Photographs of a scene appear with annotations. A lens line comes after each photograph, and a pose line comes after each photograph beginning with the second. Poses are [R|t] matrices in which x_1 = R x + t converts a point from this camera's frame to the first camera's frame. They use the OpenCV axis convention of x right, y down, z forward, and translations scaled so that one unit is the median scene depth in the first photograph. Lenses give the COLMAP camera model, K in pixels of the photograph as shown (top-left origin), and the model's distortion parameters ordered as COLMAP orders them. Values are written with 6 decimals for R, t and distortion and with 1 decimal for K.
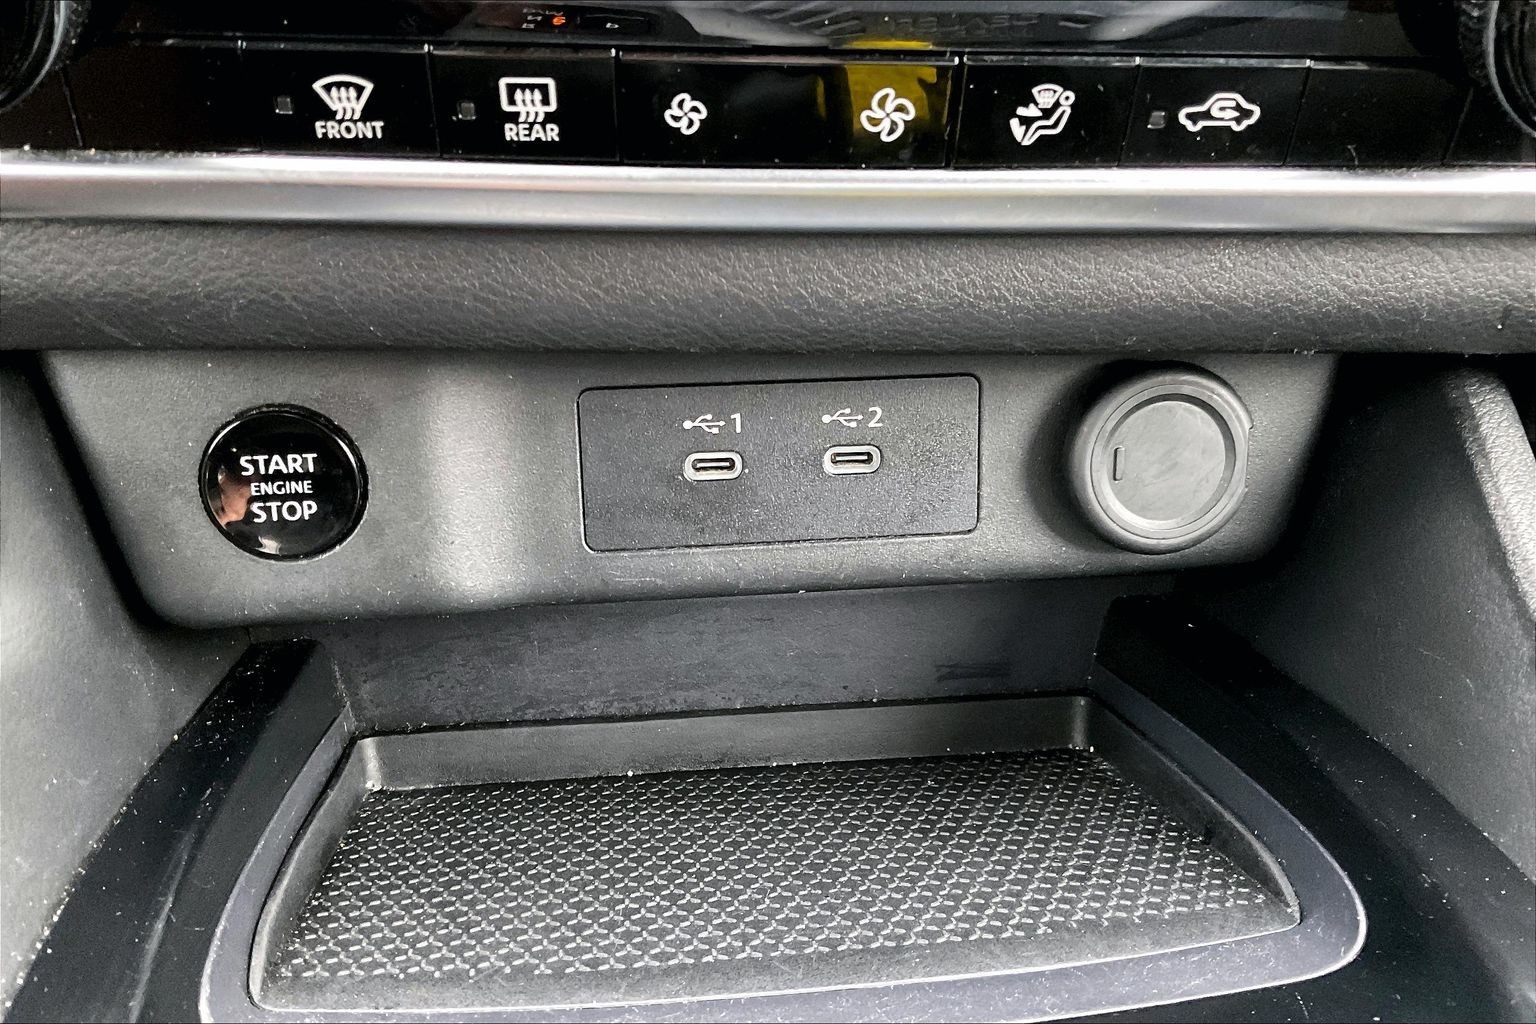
lens RADIAL K [[1266.0, 0, 780.4], [0, 1266.0, 510.1], [0, 0, 1]] dist [0.097152, -0.195191]
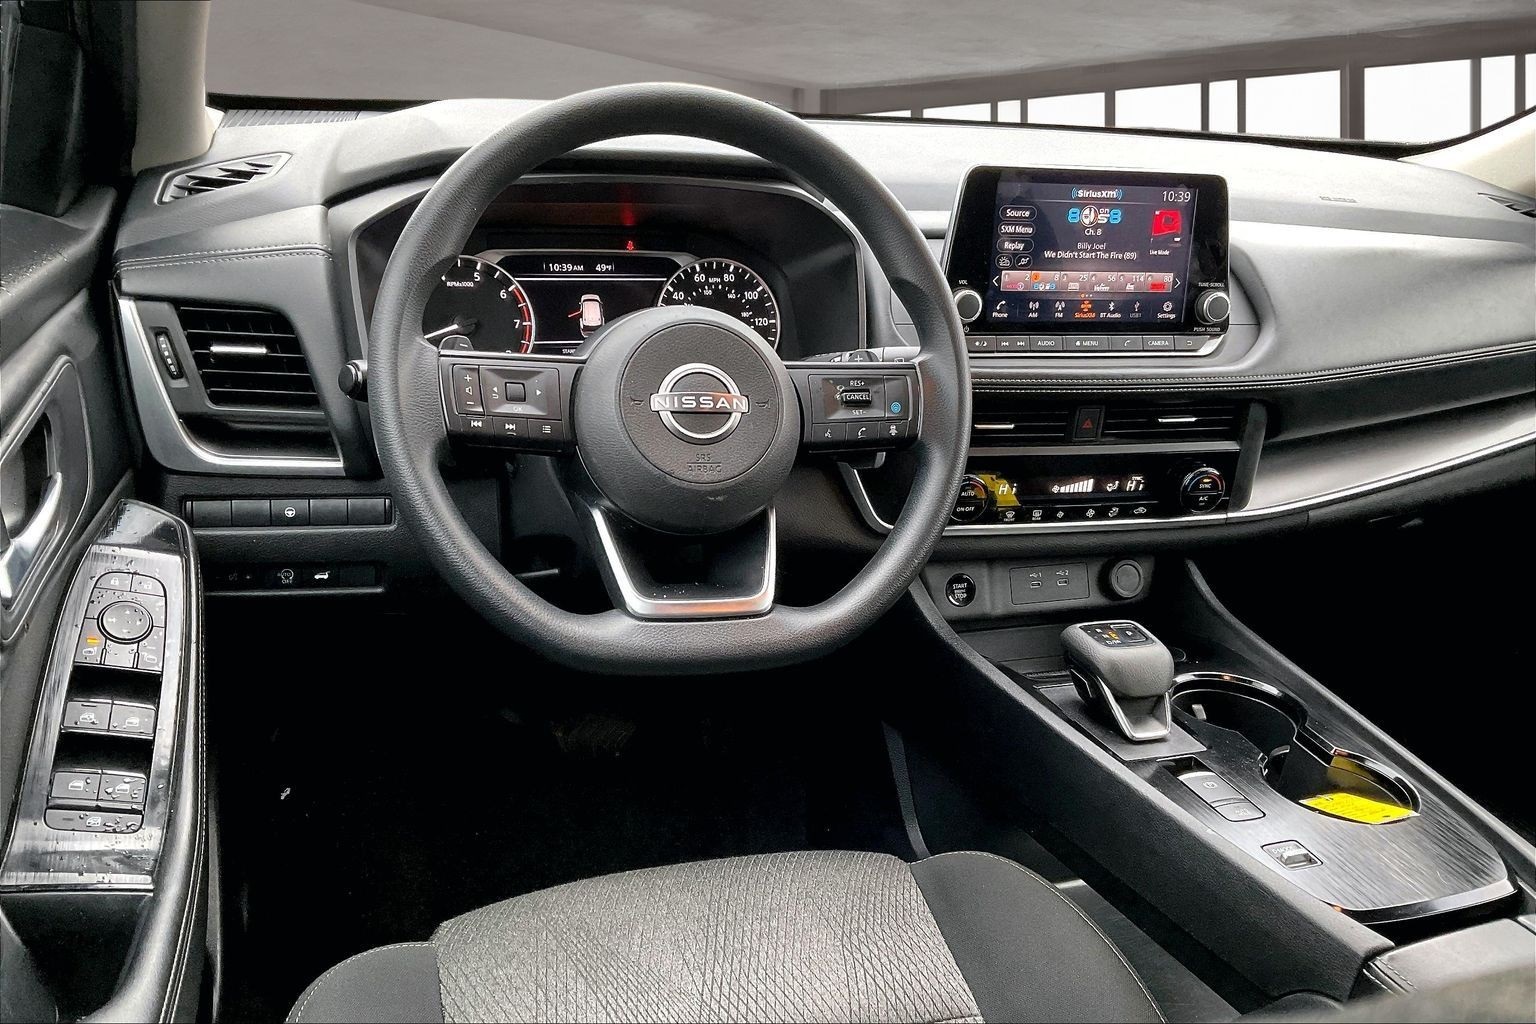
lens RADIAL K [[1266.0, 0, 772.0], [0, 1266.0, 515.8], [0, 0, 1]] dist [0.097152, -0.195191]
pose [[0.976909, -0.045296, 0.208798, -1.989504], [0.095667, 0.966563, -0.237914, 0.747326], [-0.191040, 0.252396, 0.948578, -3.330053]]
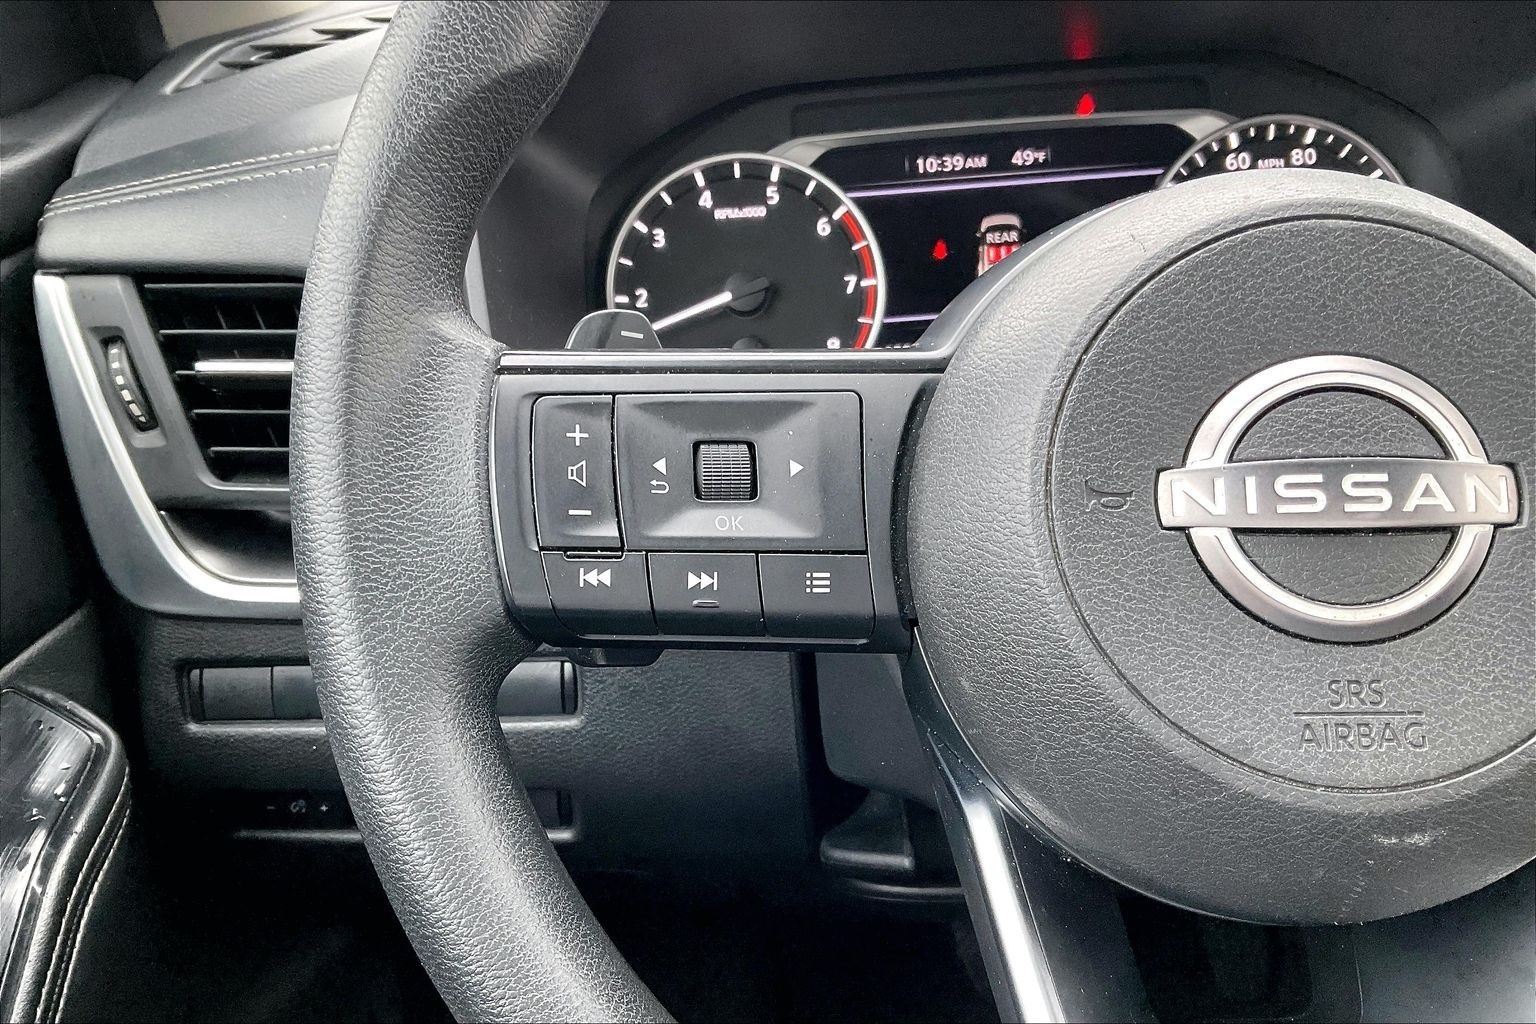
lens RADIAL K [[1266.0, 0, 769.1], [0, 1266.0, 514.3], [0, 0, 1]] dist [0.097152, -0.195191]
pose [[0.988934, -0.046719, -0.140811, -1.758803], [0.010969, 0.969551, -0.244644, -0.080085], [0.147953, 0.240392, 0.959334, -1.251230]]
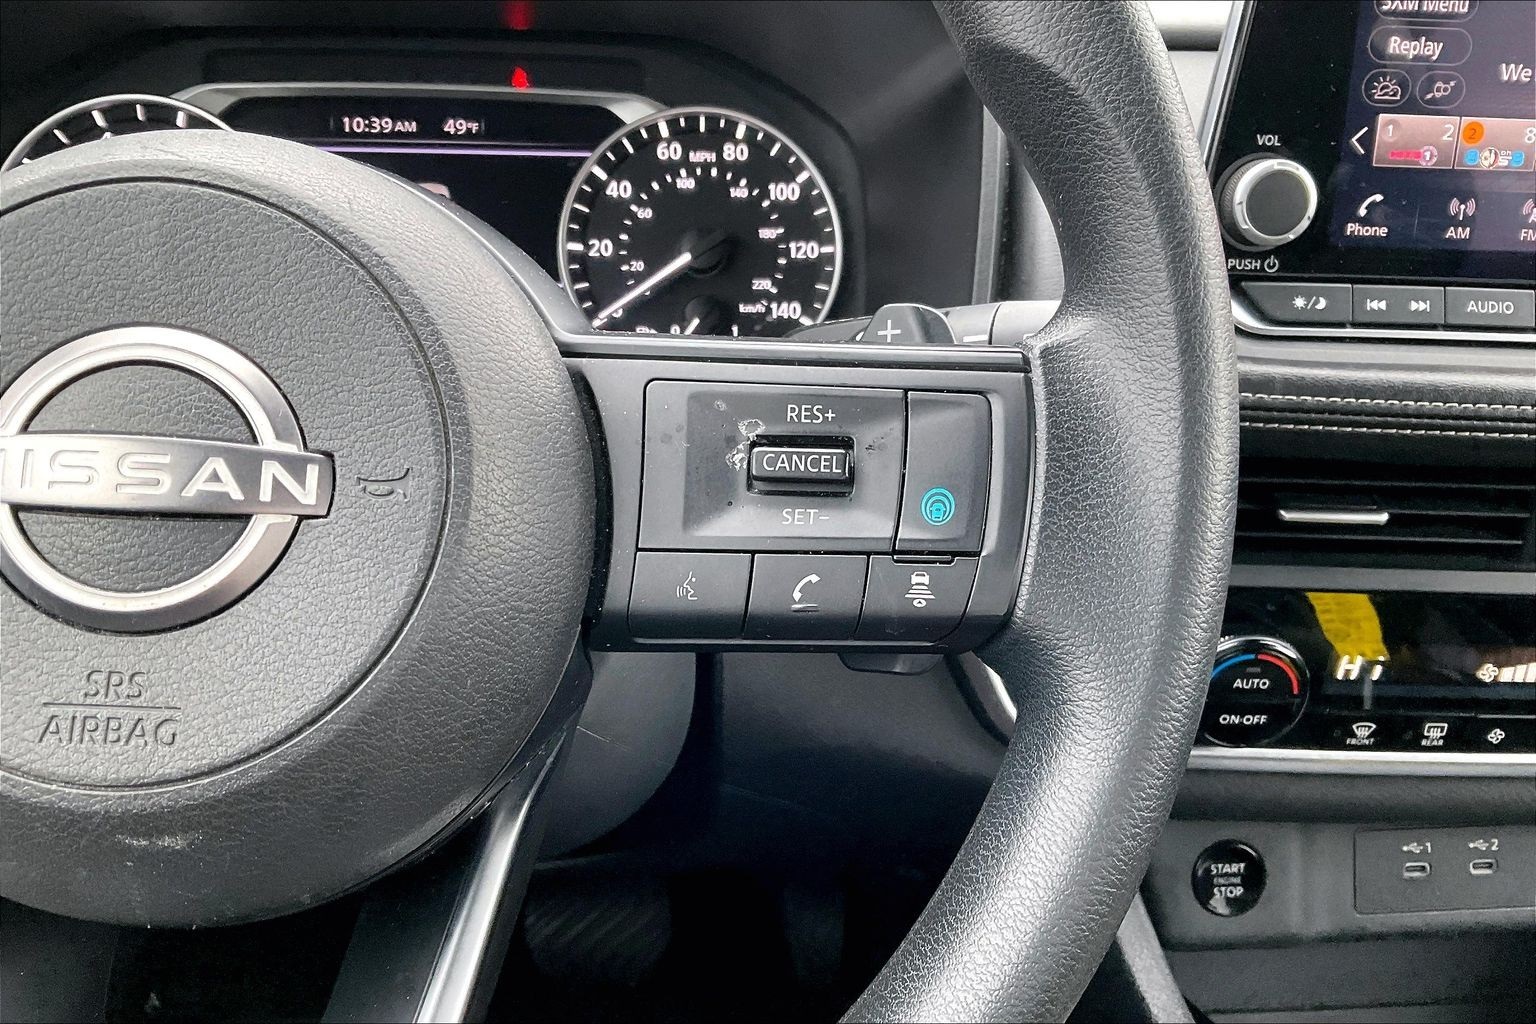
lens RADIAL K [[1266.0, 0, 778.8], [0, 1266.0, 512.2], [0, 0, 1]] dist [0.097152, -0.195191]
pose [[0.999361, 0.010692, -0.034095, -1.014567], [-0.018365, 0.972202, -0.233421, -0.095618], [0.030652, 0.233899, 0.971778, -1.132894]]
